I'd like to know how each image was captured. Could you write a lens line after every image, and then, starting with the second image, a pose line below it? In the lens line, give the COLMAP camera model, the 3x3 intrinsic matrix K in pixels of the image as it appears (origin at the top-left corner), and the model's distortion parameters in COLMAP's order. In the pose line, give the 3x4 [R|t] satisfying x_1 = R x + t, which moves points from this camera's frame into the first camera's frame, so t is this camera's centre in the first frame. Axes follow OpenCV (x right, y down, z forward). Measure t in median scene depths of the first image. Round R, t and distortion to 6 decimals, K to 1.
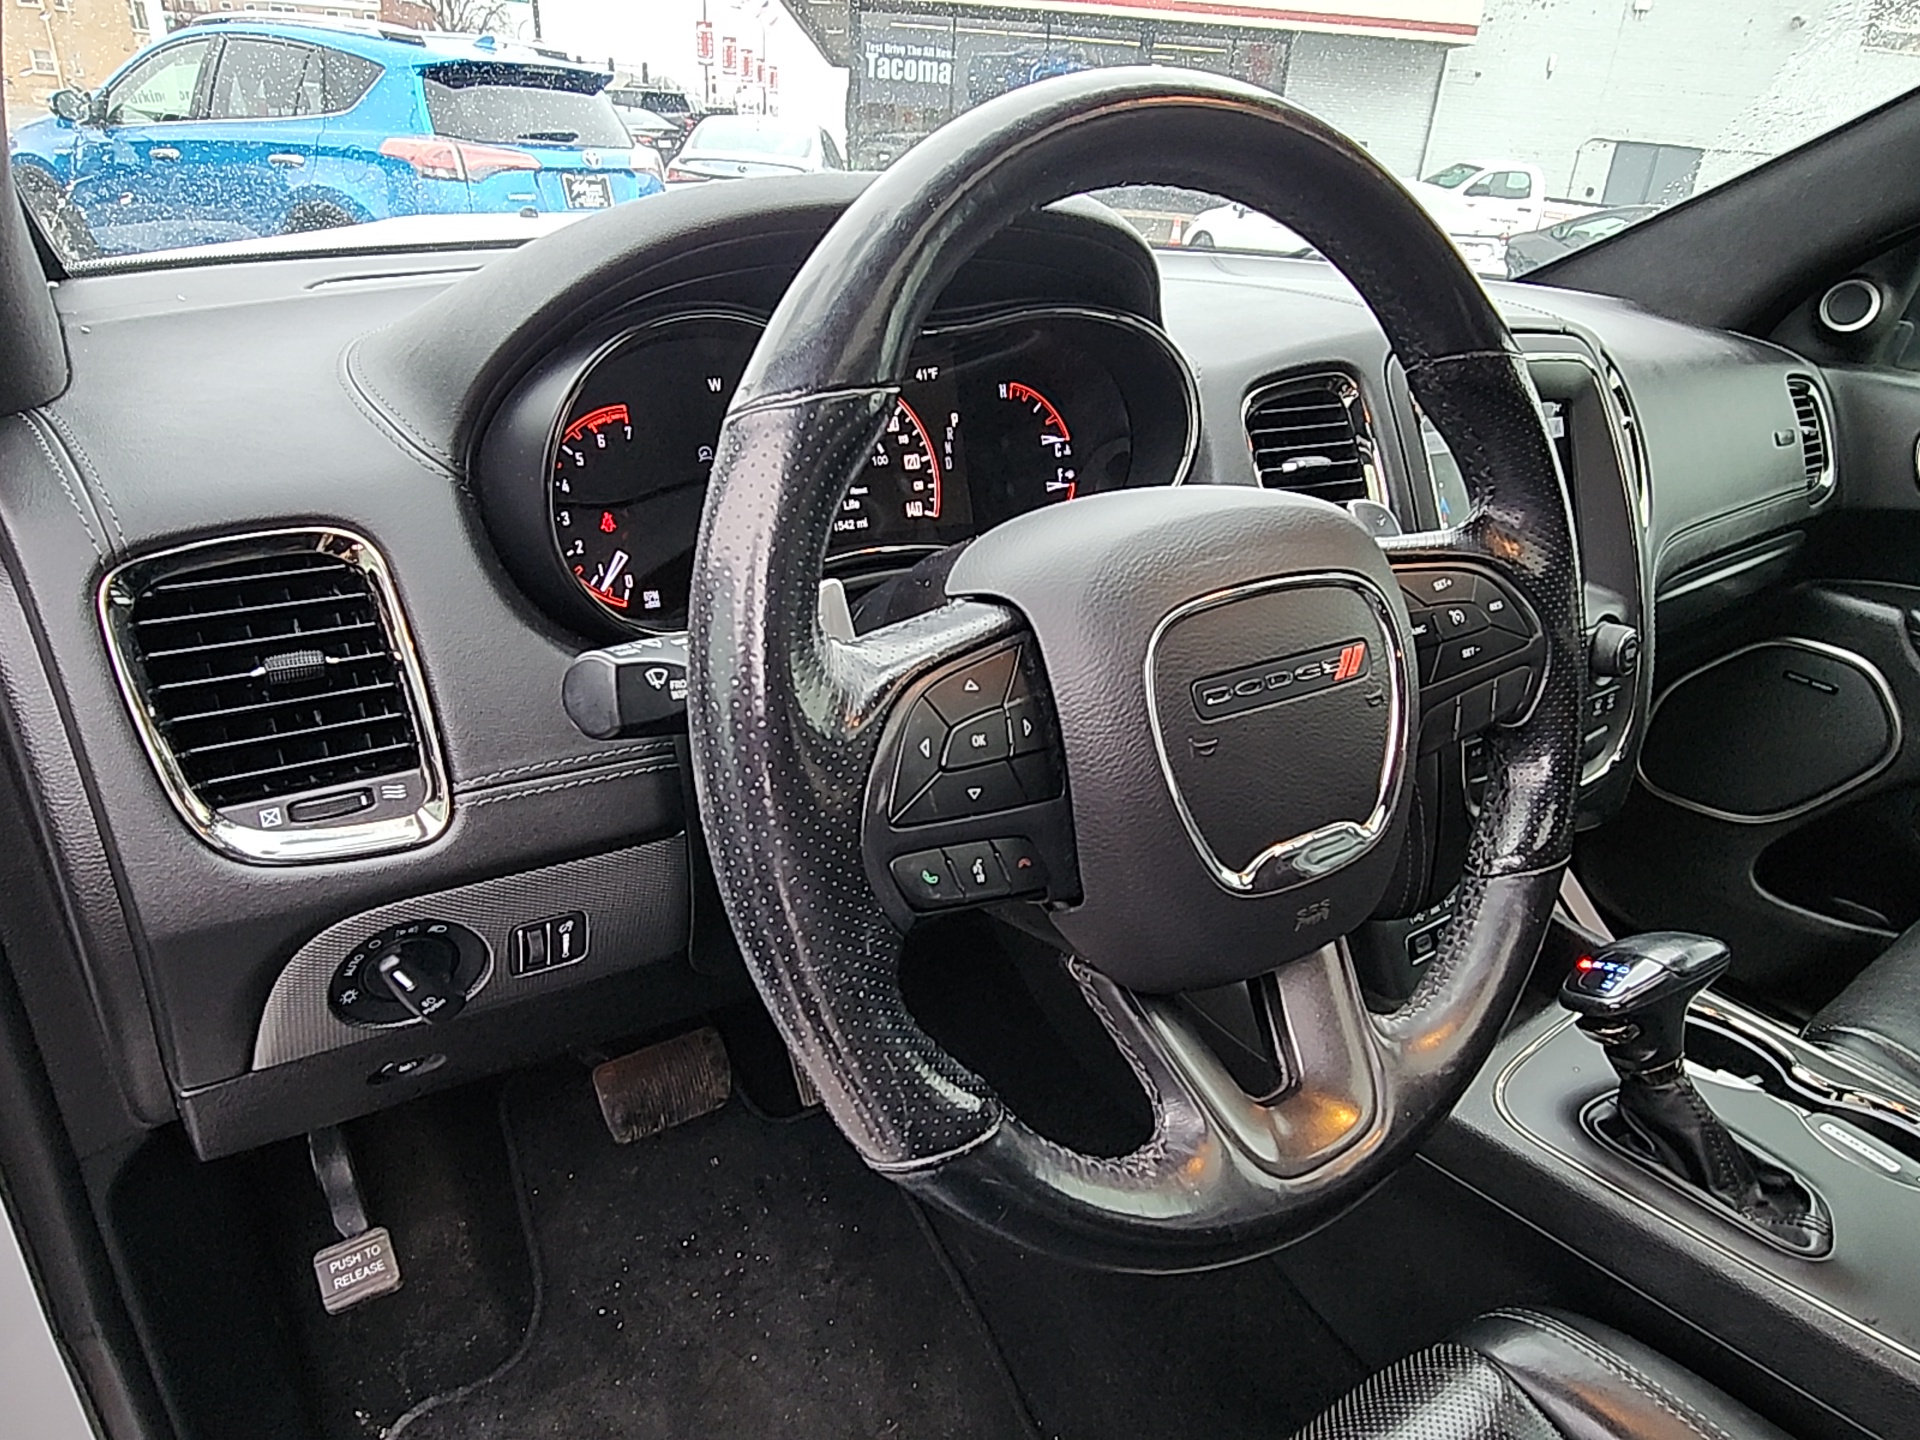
lens RADIAL K [[1202.9, 0, 974.8], [0, 1202.9, 716.5], [0, 0, 1]] dist [0.005471, 0.000617]
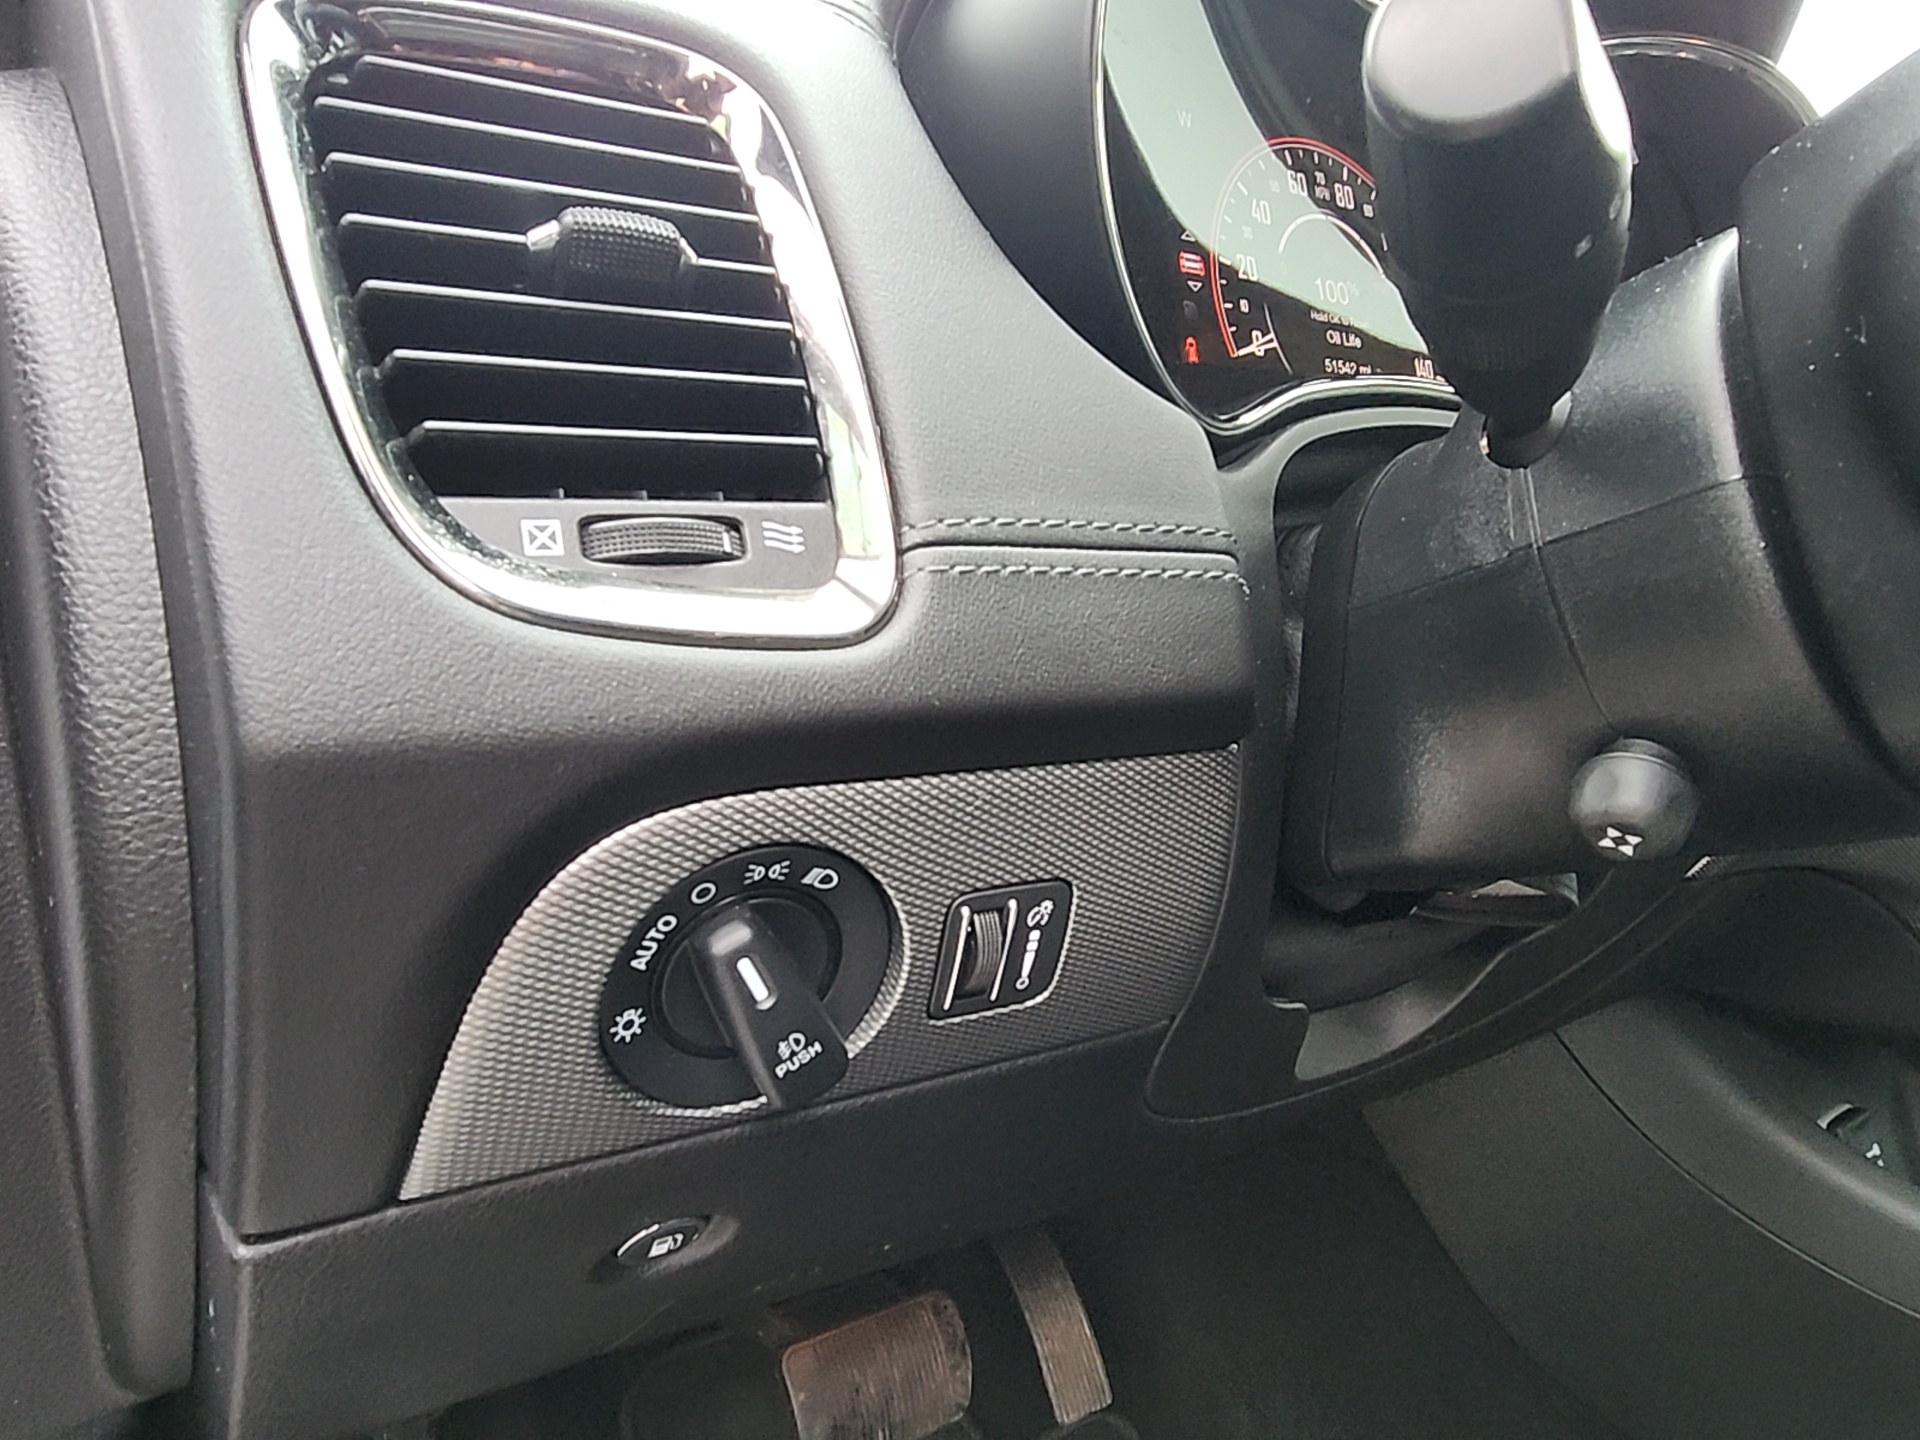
lens RADIAL K [[1202.9, 0, 974.8], [0, 1202.9, 716.5], [0, 0, 1]] dist [0.005471, 0.000617]
pose [[0.999467, -0.013515, -0.029715, -0.380625], [0.005812, 0.969402, -0.245411, 0.236094], [0.032122, 0.245108, 0.968964, 0.546354]]
